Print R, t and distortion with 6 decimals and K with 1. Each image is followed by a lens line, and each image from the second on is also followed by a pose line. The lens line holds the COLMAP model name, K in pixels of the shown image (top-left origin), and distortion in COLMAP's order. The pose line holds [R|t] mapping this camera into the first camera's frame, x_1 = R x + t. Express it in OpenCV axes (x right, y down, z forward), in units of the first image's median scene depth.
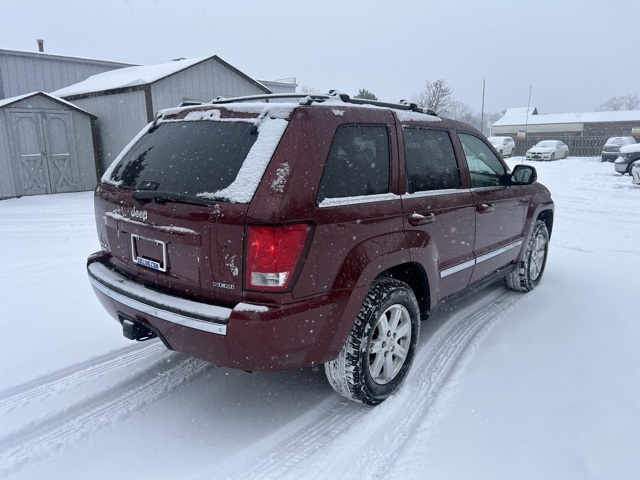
lens RADIAL K [[485.2, 0, 322.2], [0, 485.2, 237.6], [0, 0, 1]] dist [0.067902, -0.081091]
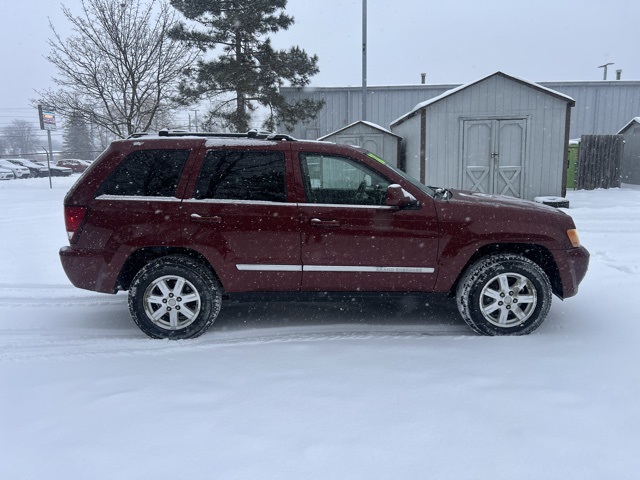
lens RADIAL K [[485.2, 0, 322.2], [0, 485.2, 237.6], [0, 0, 1]] dist [0.067902, -0.081091]
pose [[0.631969, 0.122354, -0.765274, 1.116975], [-0.142485, 0.988970, 0.040453, -0.068240], [0.761783, 0.083475, 0.642432, 0.299566]]
